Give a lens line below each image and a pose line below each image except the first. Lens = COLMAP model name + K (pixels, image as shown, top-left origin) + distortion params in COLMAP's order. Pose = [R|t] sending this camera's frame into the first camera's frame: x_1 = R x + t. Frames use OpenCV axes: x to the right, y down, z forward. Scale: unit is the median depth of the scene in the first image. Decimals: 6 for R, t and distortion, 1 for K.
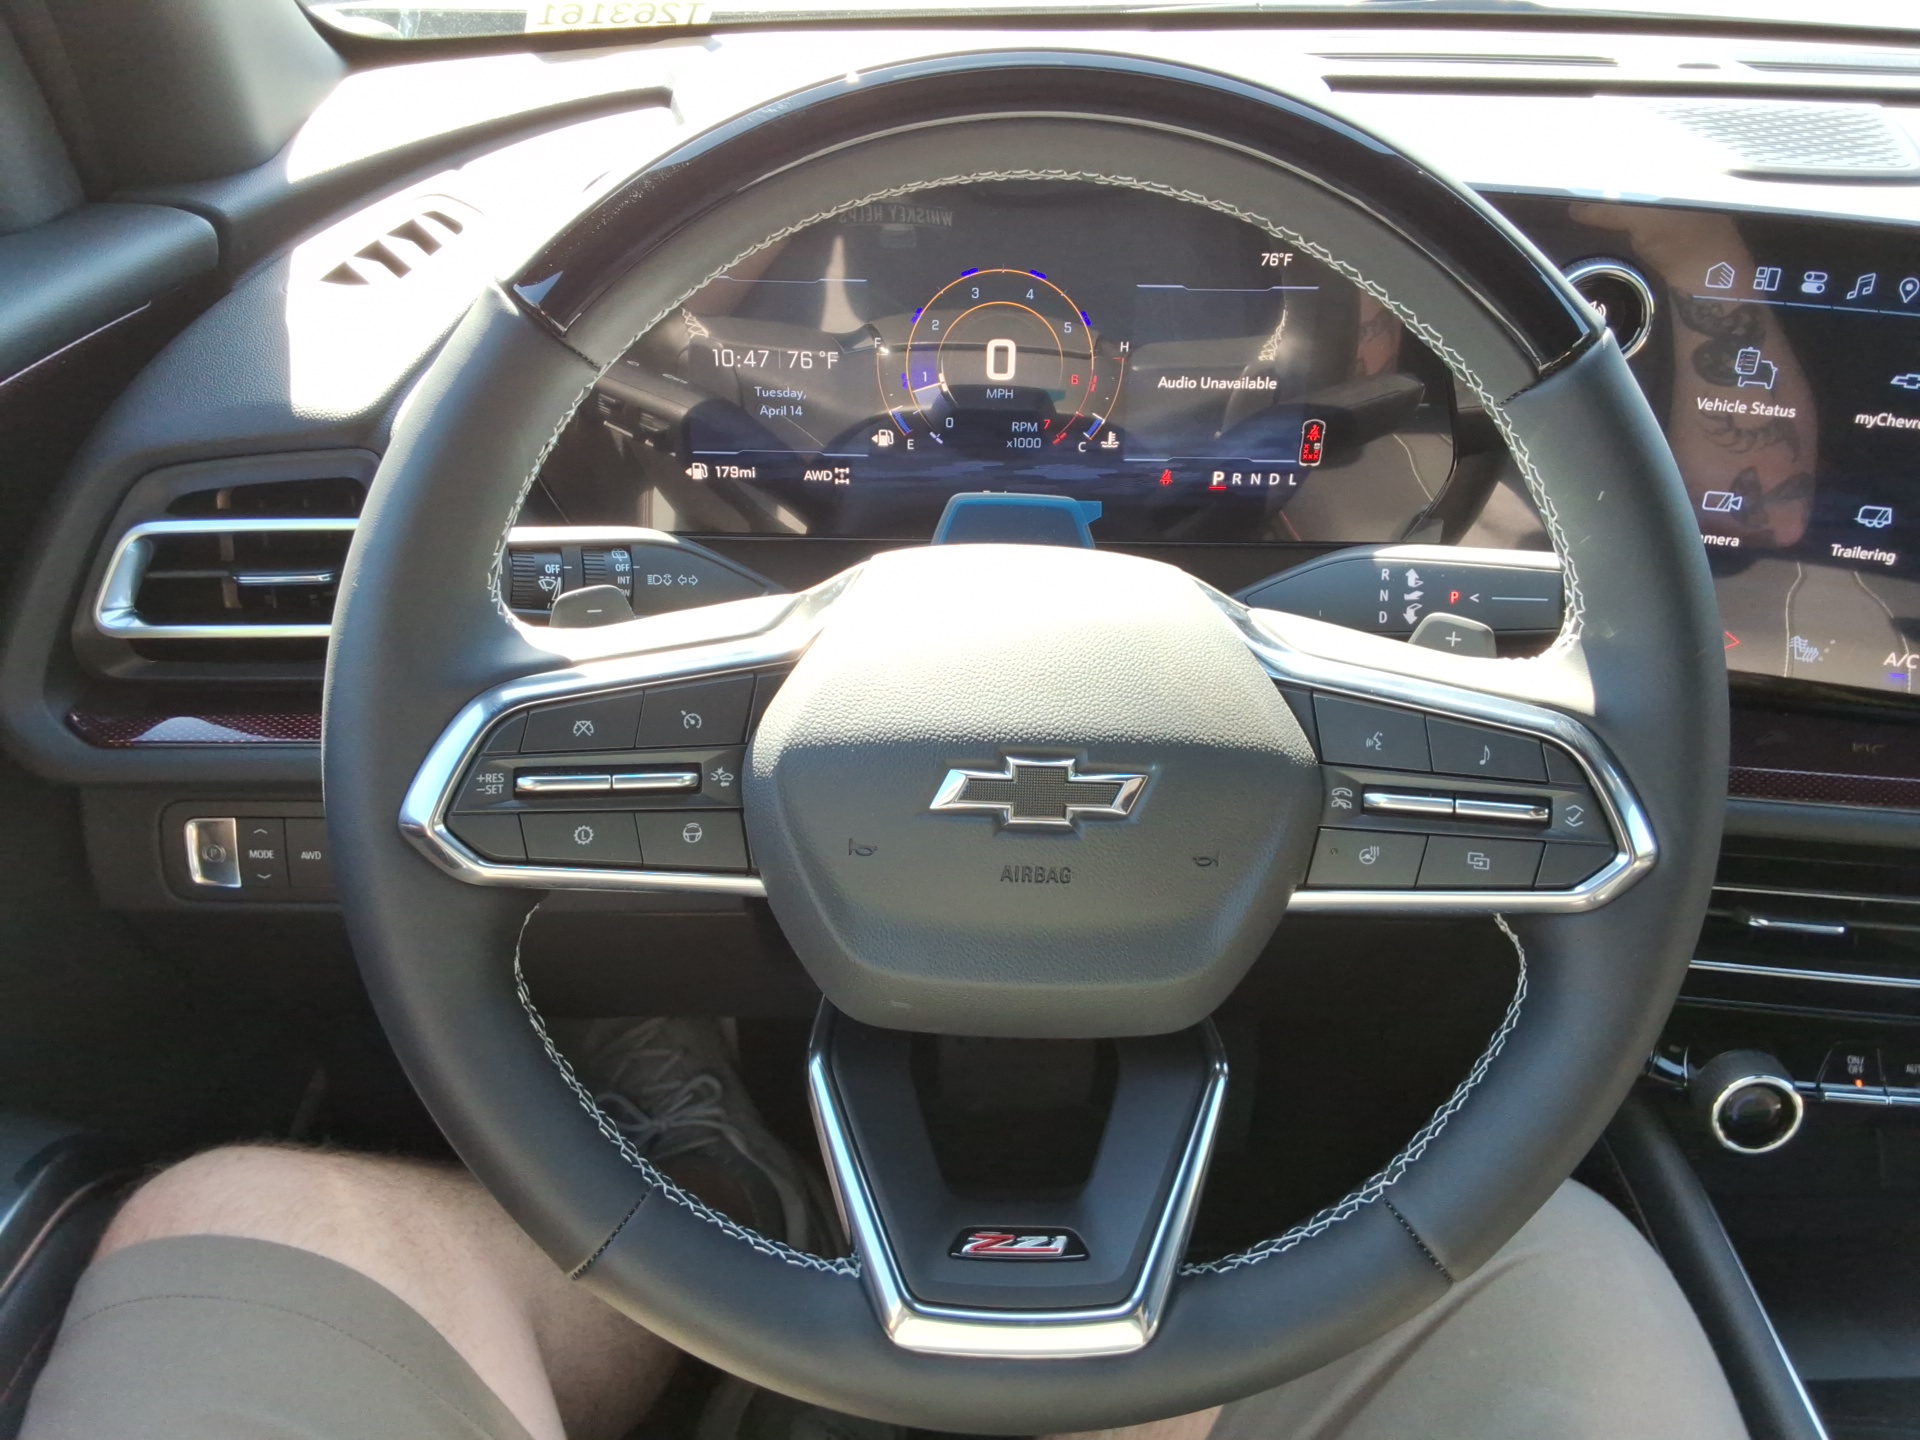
lens RADIAL K [[1561.9, 0, 970.7], [0, 1561.9, 711.2], [0, 0, 1]] dist [0.104852, -0.165763]
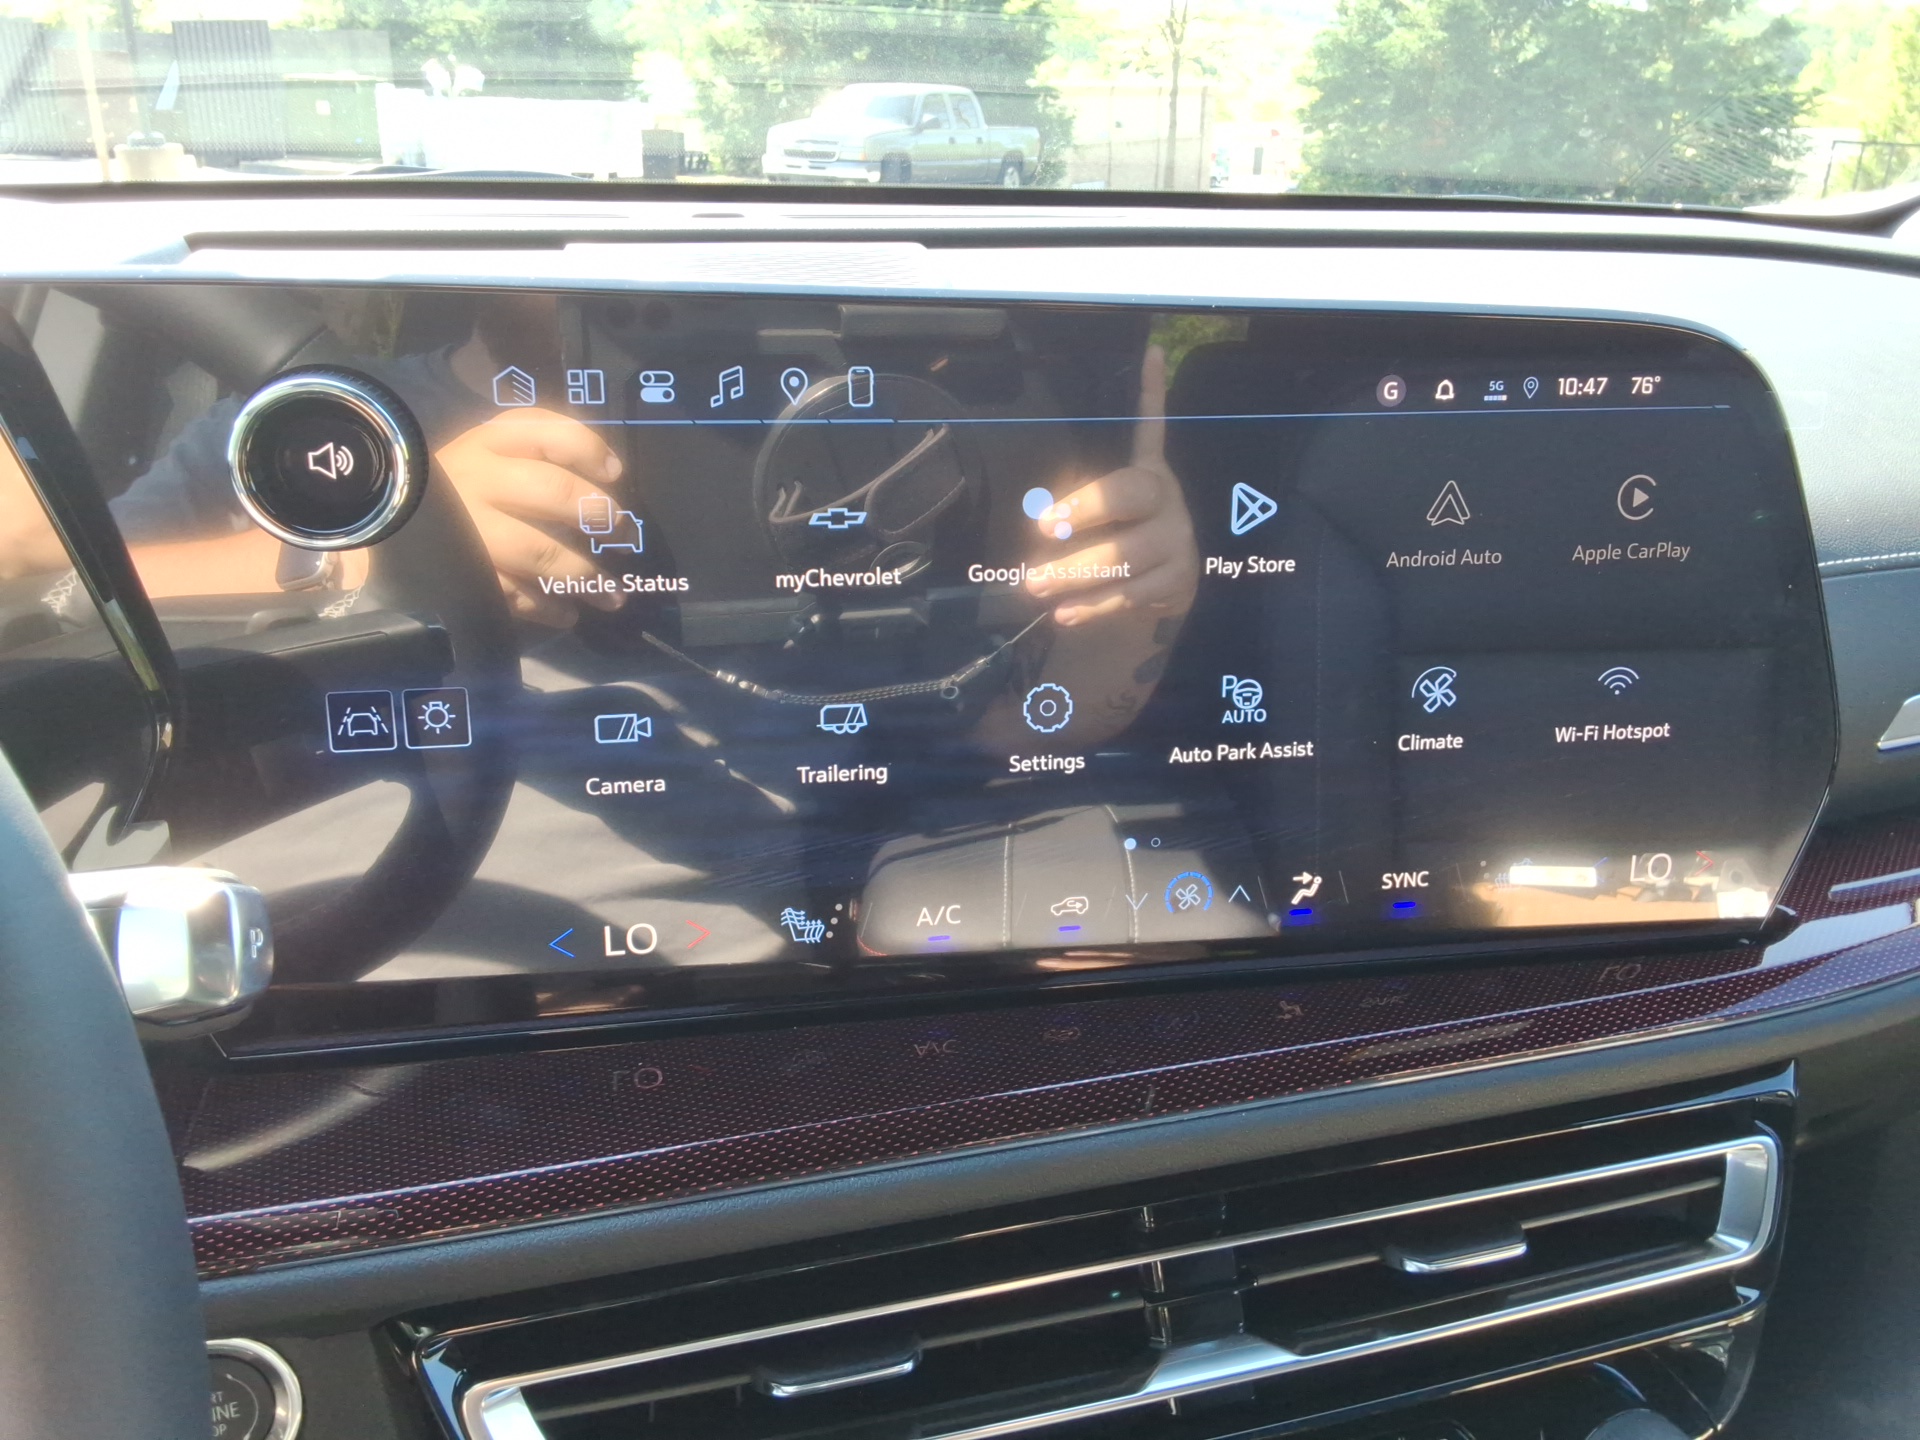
lens RADIAL K [[1561.9, 0, 1001.0], [0, 1561.9, 710.5], [0, 0, 1]] dist [0.104852, -0.165763]
pose [[0.923261, -0.136380, 0.359151, 0.411802], [0.197467, 0.970385, -0.139141, -0.020347], [-0.329539, 0.199384, 0.922849, 0.377381]]
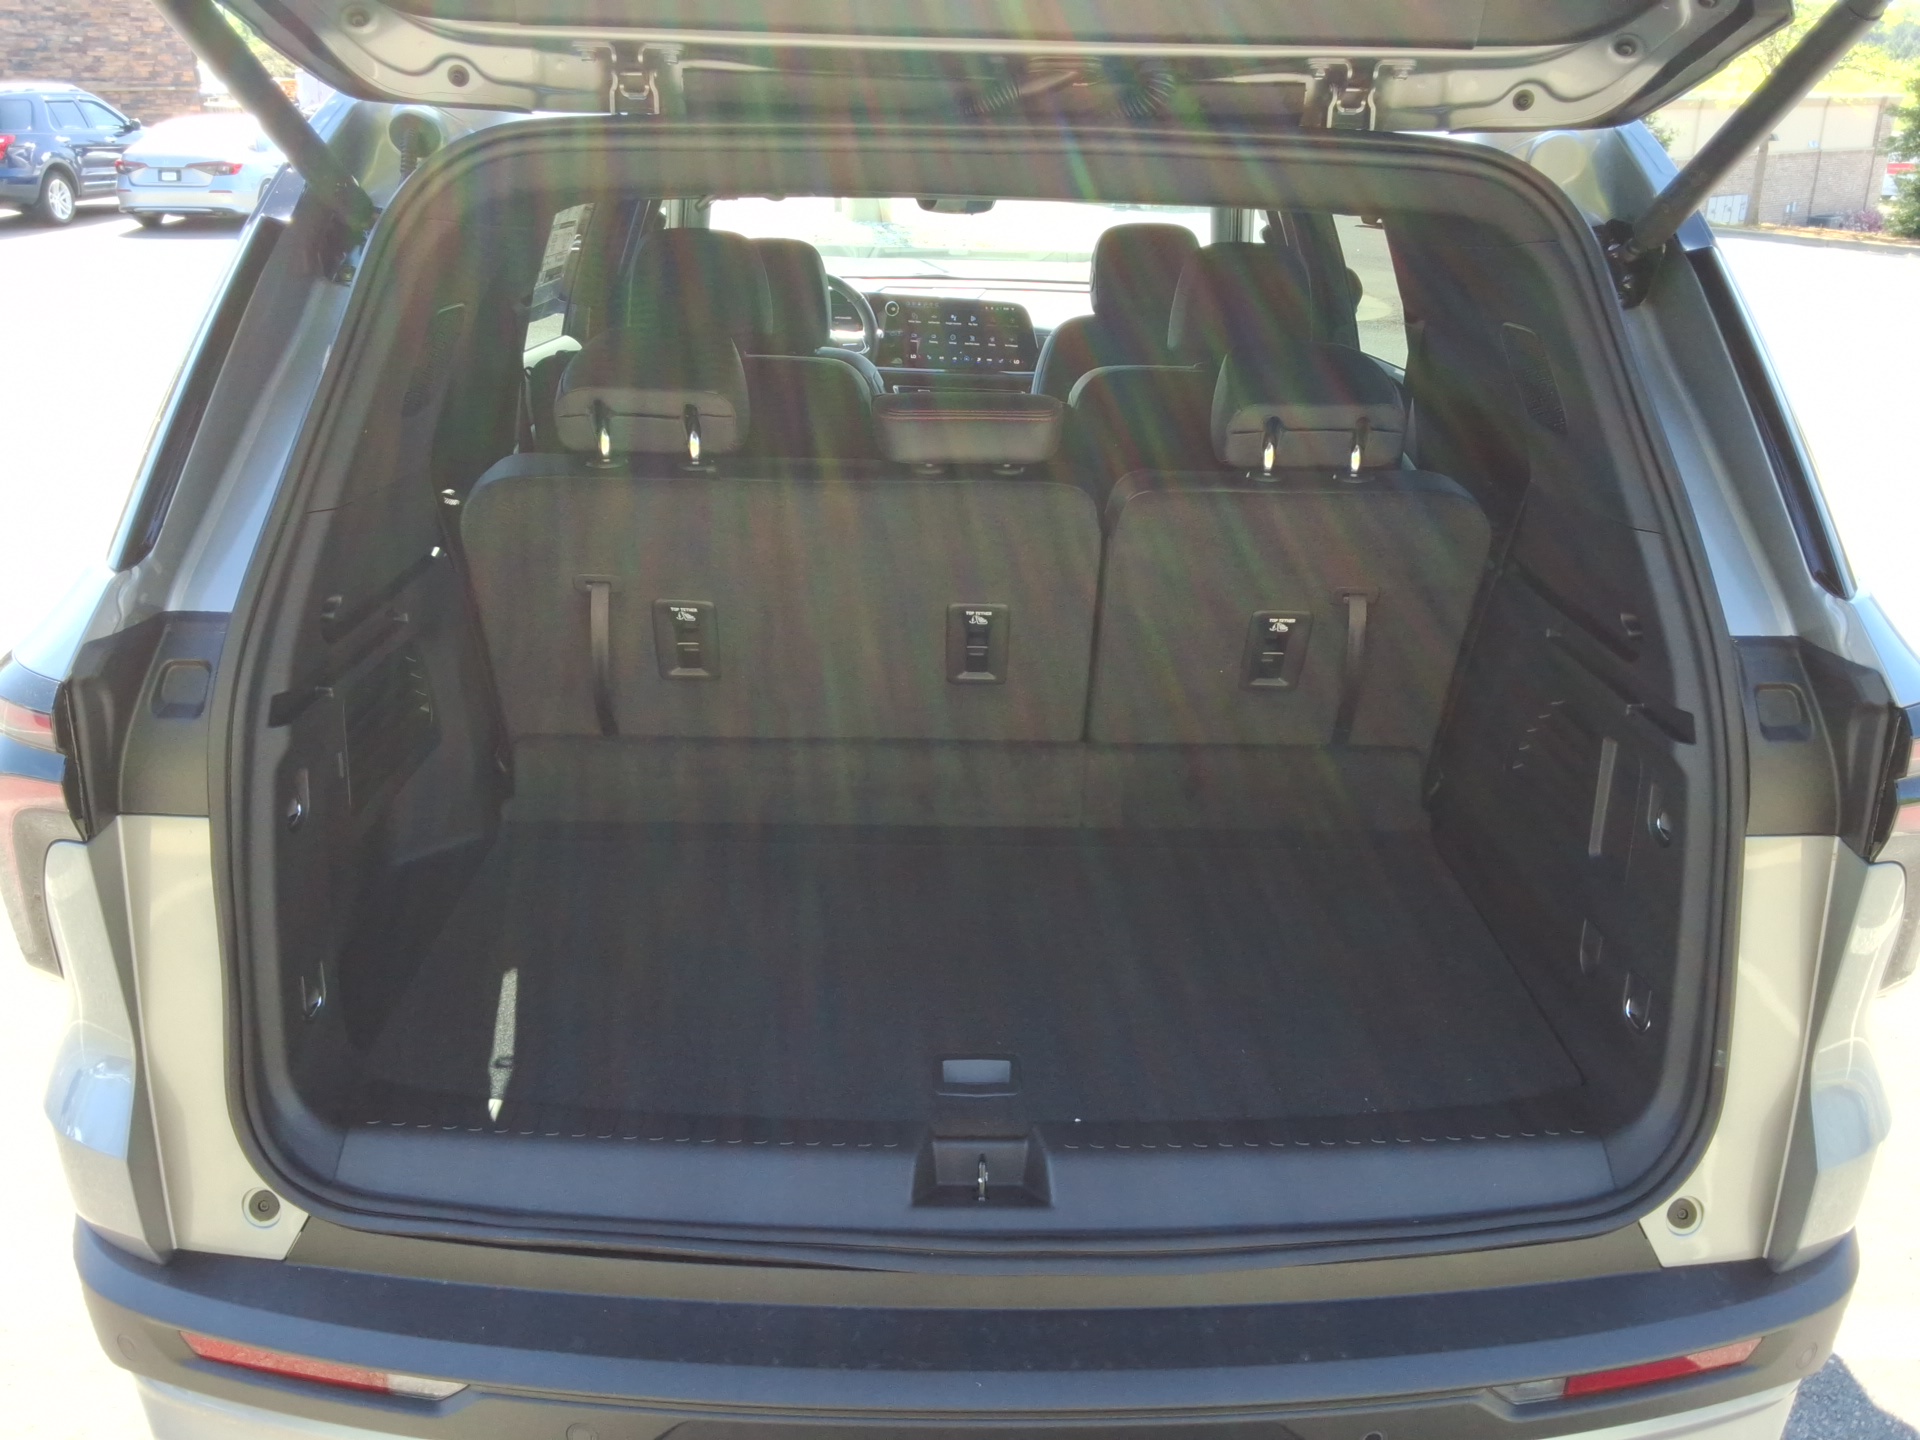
lens RADIAL K [[1561.9, 0, 974.4], [0, 1561.9, 671.7], [0, 0, 1]] dist [0.104852, -0.165763]
pose [[0.999893, -0.001501, -0.014564, 0.898107], [-0.001462, 0.979517, -0.201358, 2.961919], [0.014568, 0.201358, 0.979409, -5.997821]]
